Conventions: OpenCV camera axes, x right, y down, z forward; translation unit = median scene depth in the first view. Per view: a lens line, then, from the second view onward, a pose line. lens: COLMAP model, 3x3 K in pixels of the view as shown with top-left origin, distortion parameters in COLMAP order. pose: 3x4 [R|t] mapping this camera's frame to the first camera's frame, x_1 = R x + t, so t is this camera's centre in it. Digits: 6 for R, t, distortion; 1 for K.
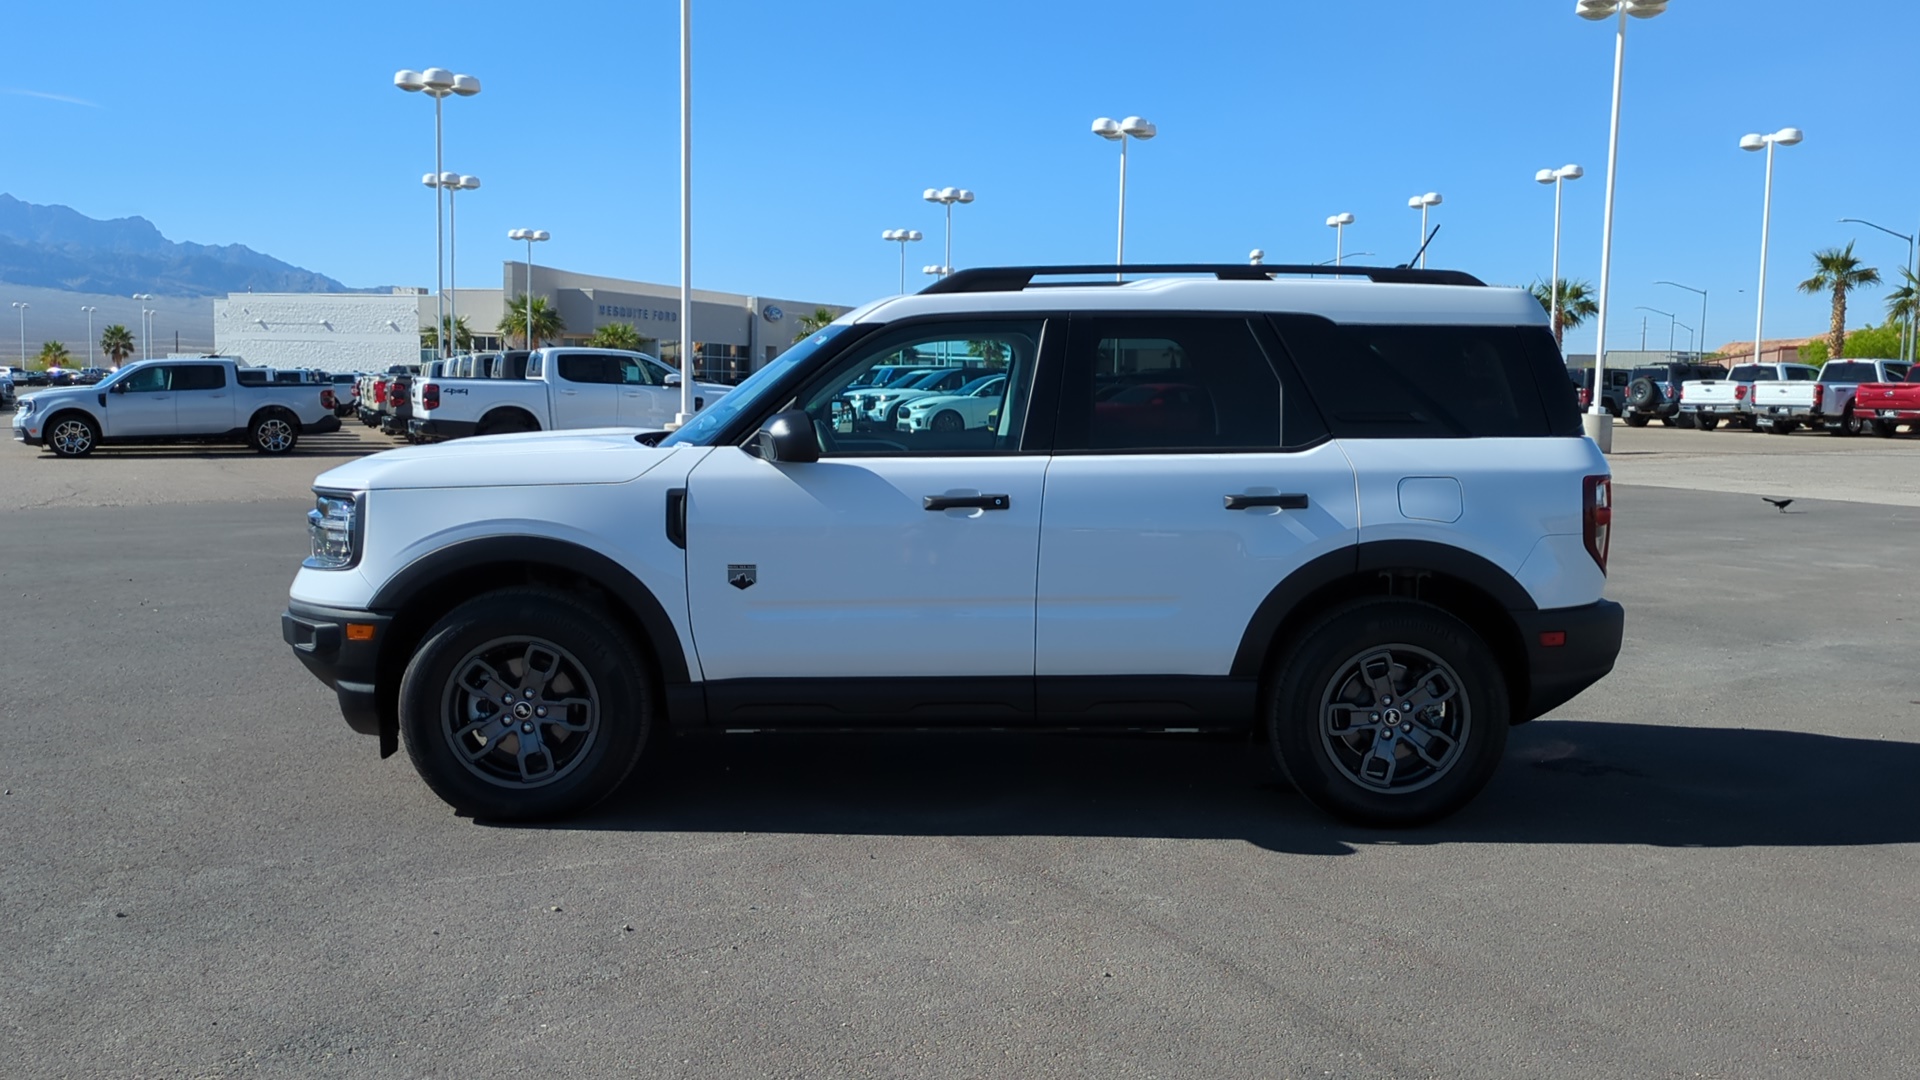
lens RADIAL K [[1659.5, 0, 974.4], [0, 1659.5, 529.2], [0, 0, 1]] dist [0.065935, -0.065473]
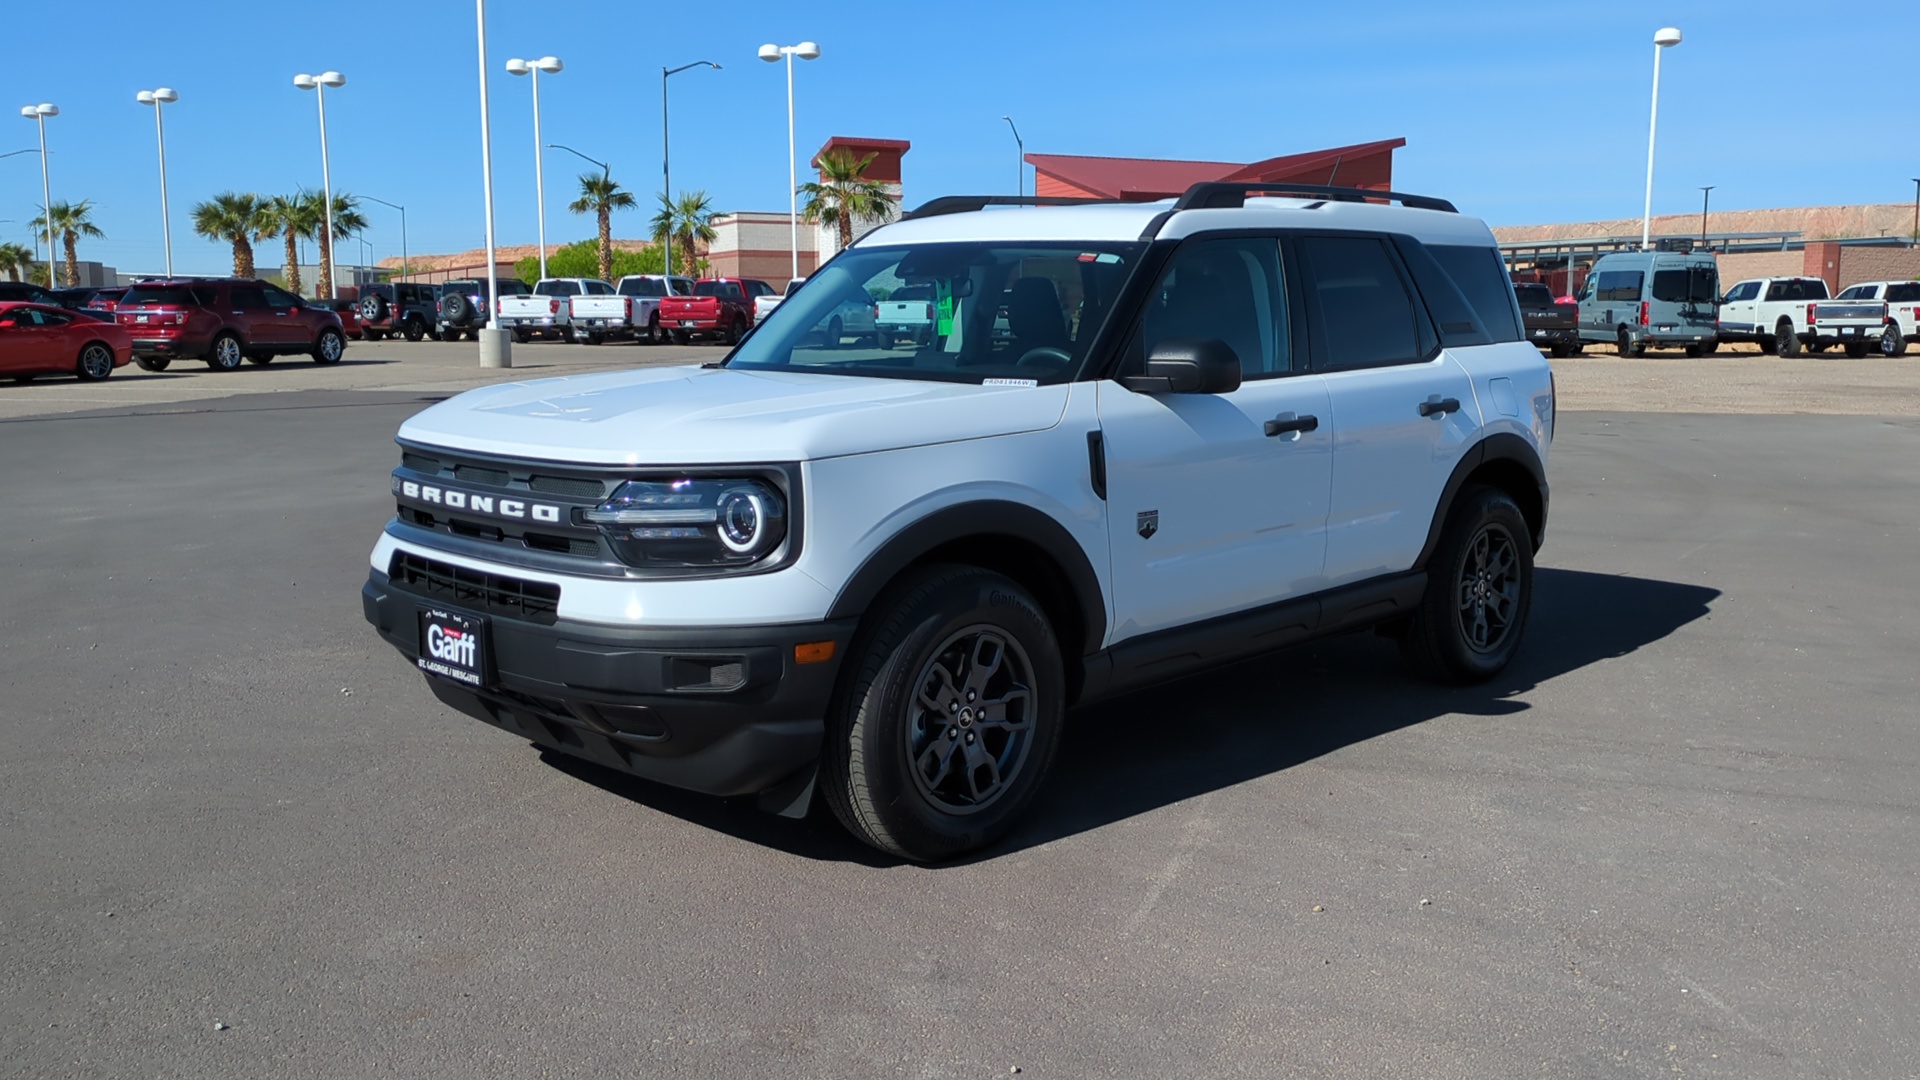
lens RADIAL K [[1682.6, 0, 906.9], [0, 1682.6, 540.1], [0, 0, 1]] dist [0.049464, -0.008555]
pose [[0.717960, -0.109862, 0.687360, -0.143005], [0.071807, 0.993888, 0.083851, -0.008092], [-0.692370, -0.010845, 0.721461, 0.072738]]
